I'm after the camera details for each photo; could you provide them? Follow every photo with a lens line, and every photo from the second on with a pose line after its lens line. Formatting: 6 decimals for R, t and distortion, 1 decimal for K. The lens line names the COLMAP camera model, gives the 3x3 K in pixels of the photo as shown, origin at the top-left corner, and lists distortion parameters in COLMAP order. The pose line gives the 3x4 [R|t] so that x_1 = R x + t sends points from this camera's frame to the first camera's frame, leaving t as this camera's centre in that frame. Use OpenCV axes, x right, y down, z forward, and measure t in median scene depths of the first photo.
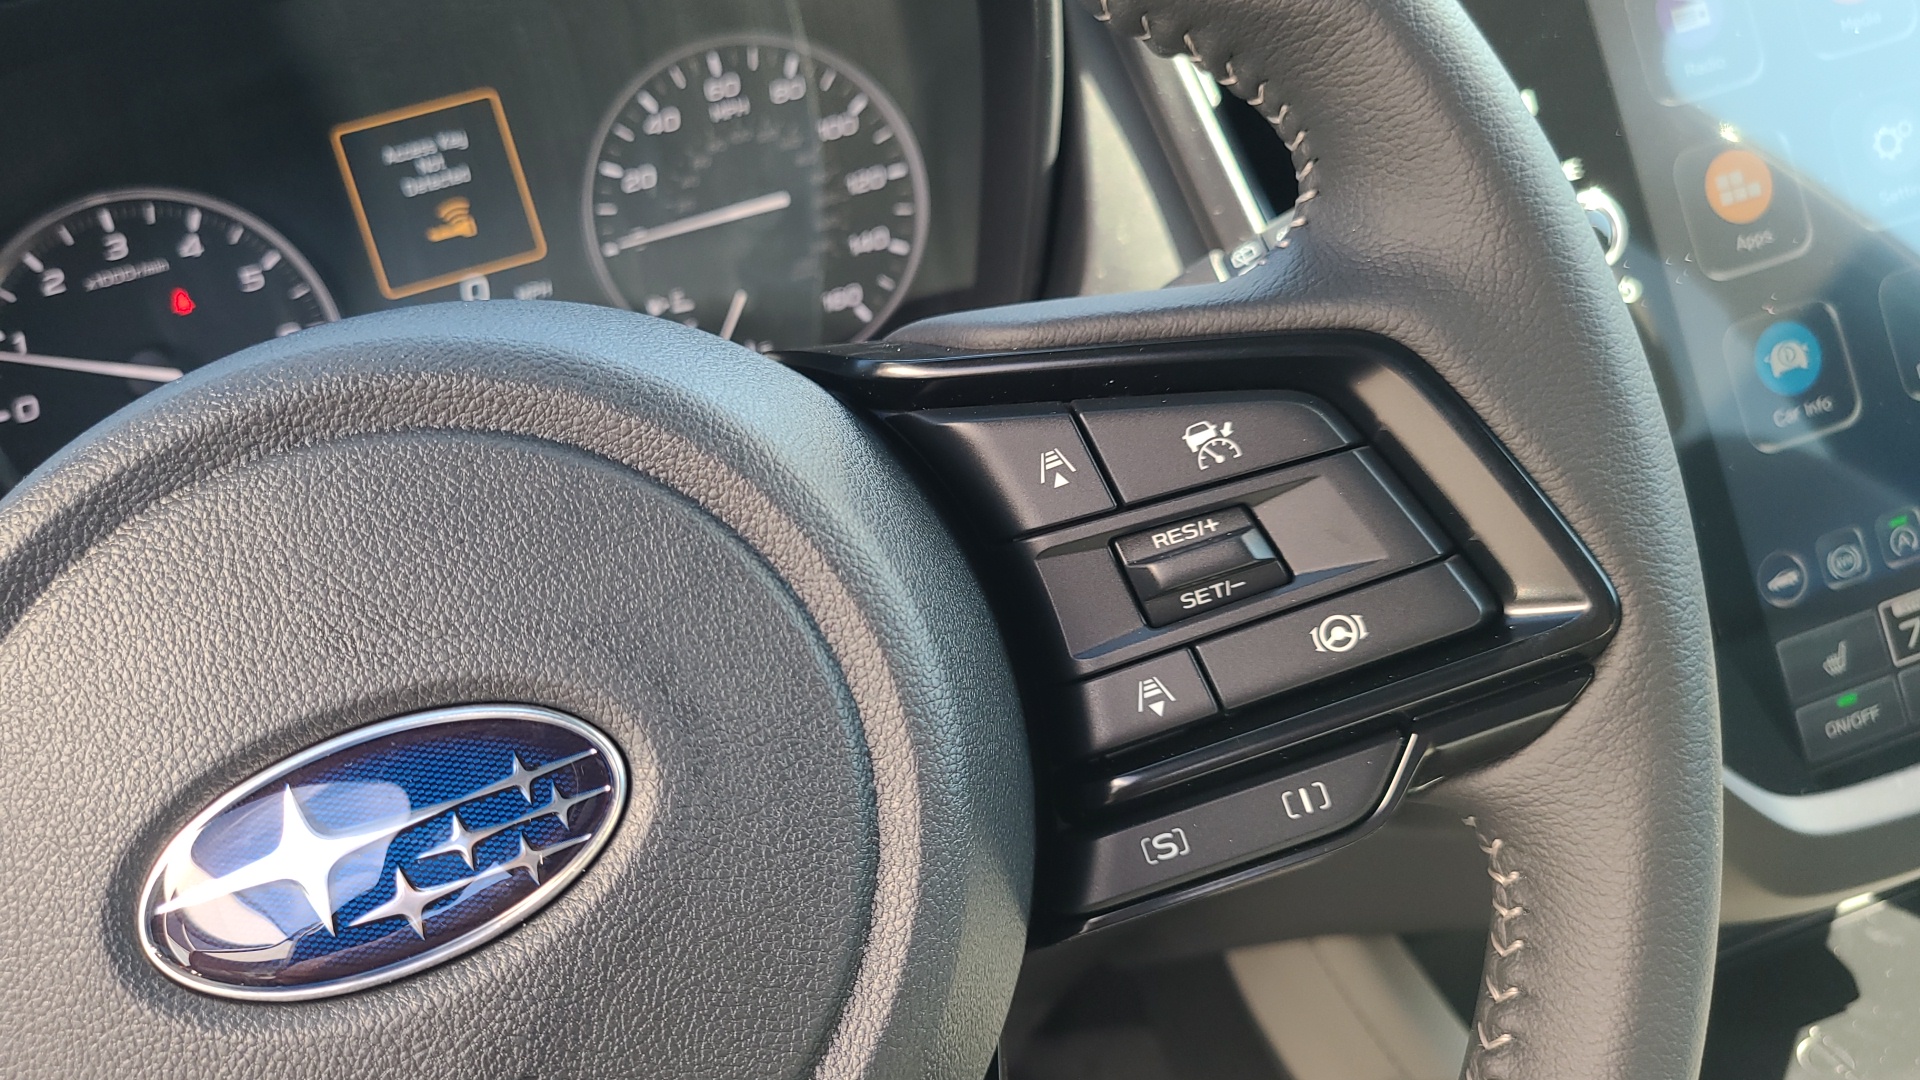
lens RADIAL K [[1485.0, 0, 967.8], [0, 1485.0, 503.7], [0, 0, 1]] dist [-0.002195, -0.001938]
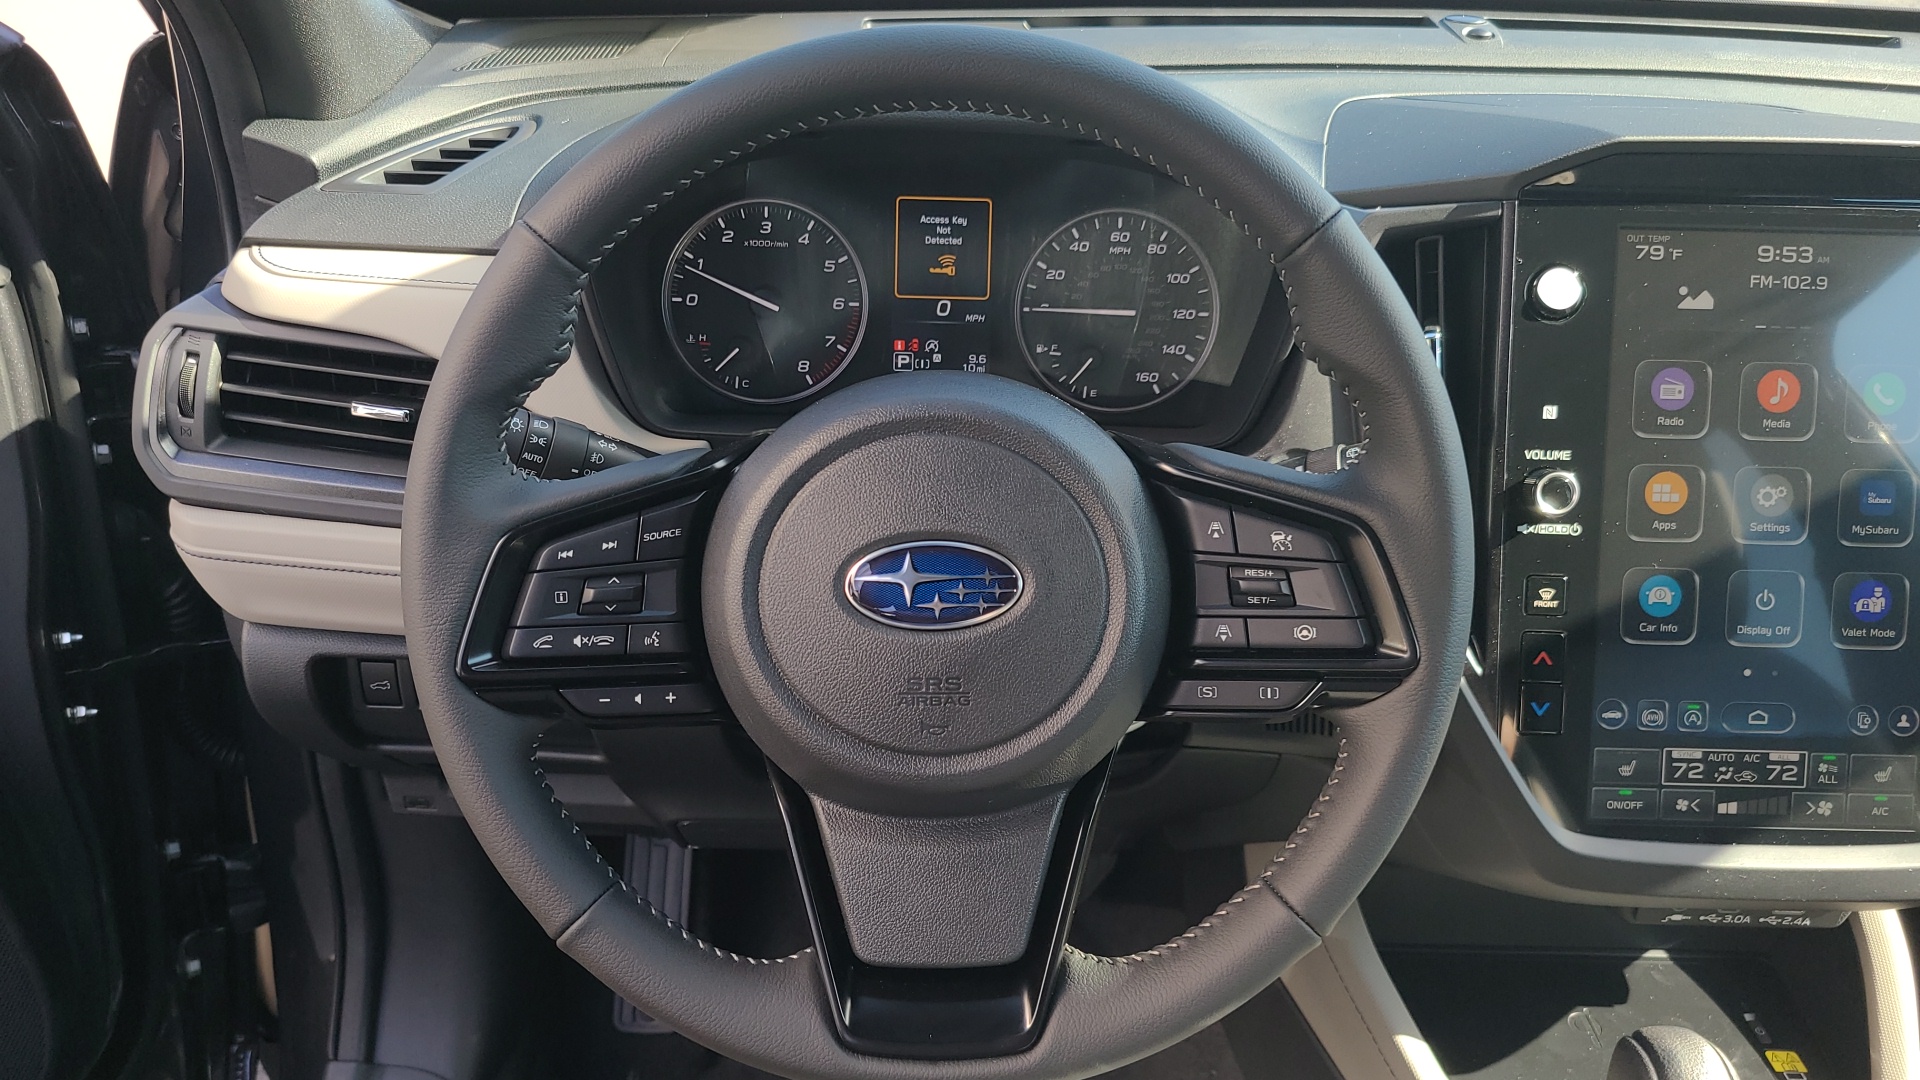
lens RADIAL K [[1646.5, 0, 955.3], [0, 1646.5, 514.2], [0, 0, 1]] dist [0.061180, 0.000441]
pose [[0.938037, 0.322280, -0.127364, -0.004298], [-0.316707, 0.946470, 0.062383, -0.080818], [0.140651, -0.018180, 0.989892, -1.700787]]
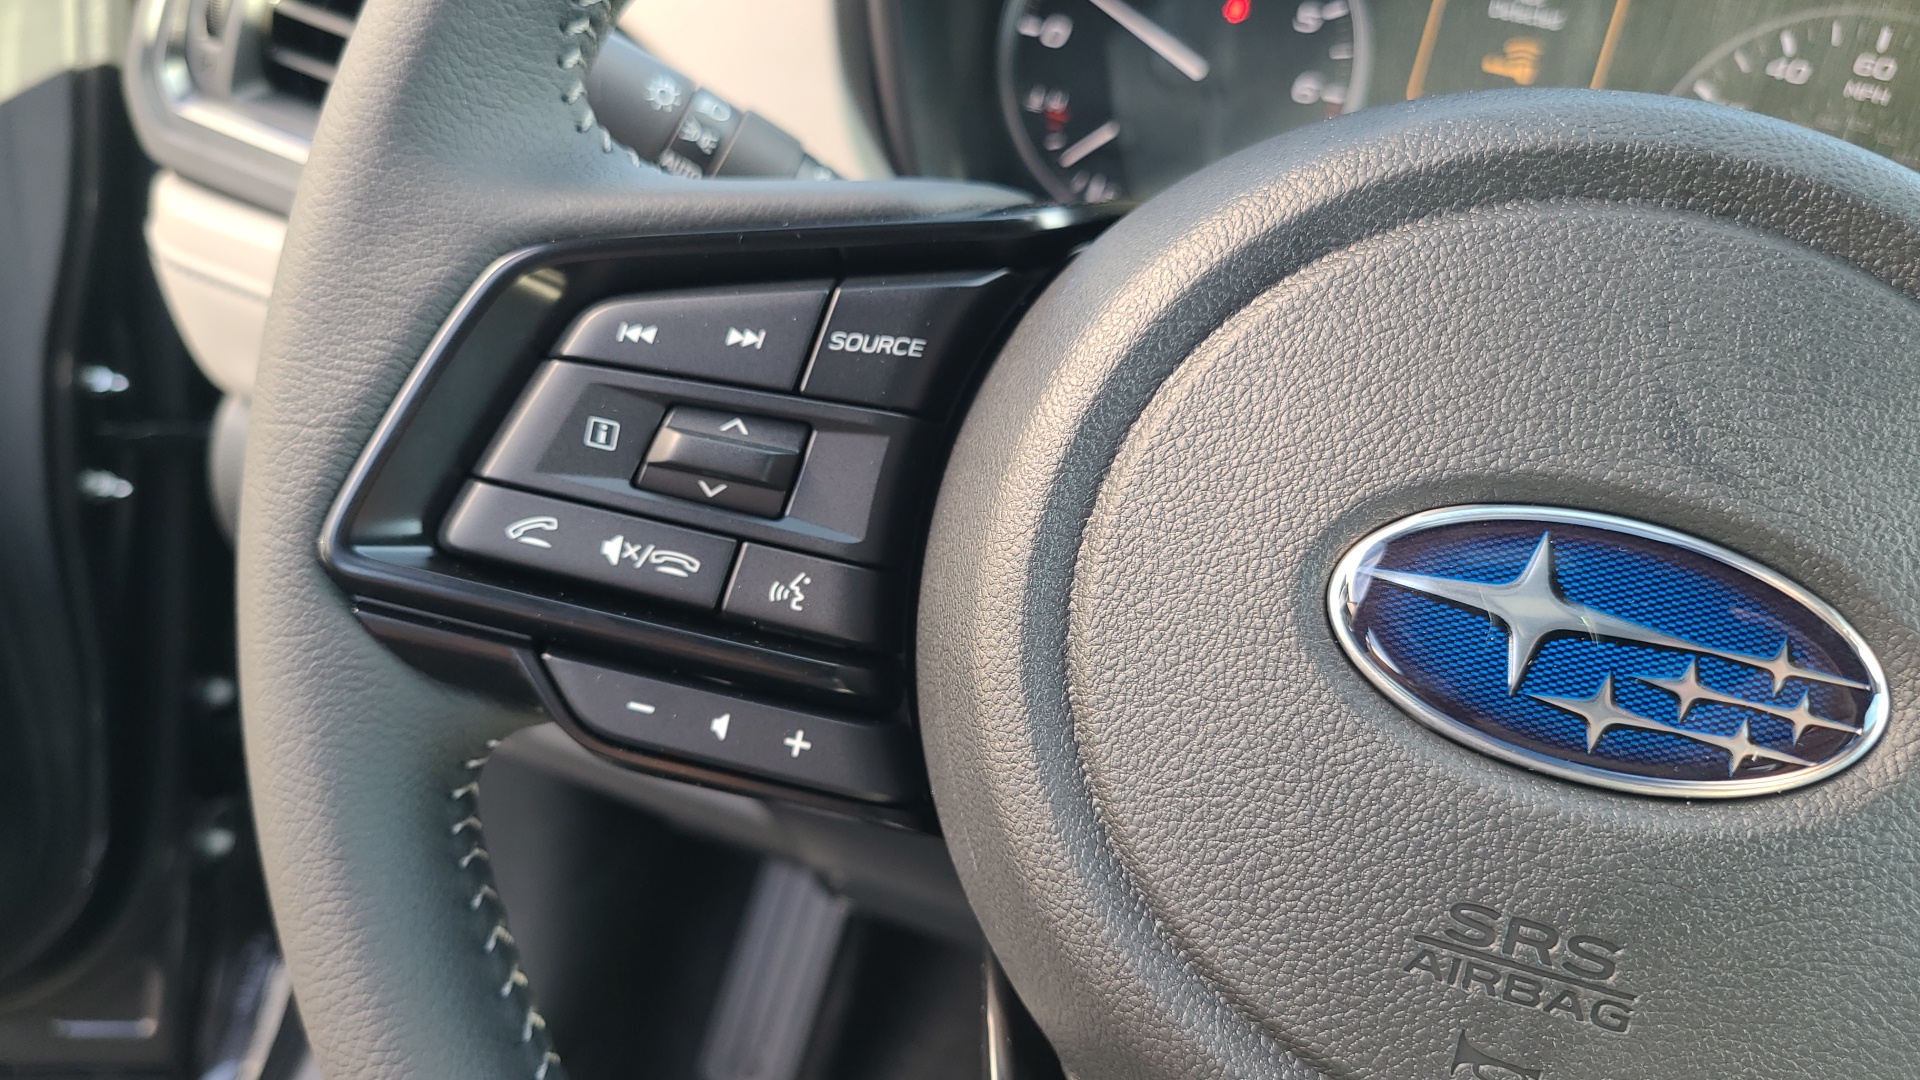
lens RADIAL K [[1482.5, 0, 960.0], [0, 1482.5, 540.0], [0, 0, 1]] dist [0.053016, -0.048606]
pose [[0.798808, 0.544212, -0.256398, -0.424179], [-0.523645, 0.838809, 0.148979, 0.205466], [0.296145, 0.015256, 0.955021, -0.006504]]
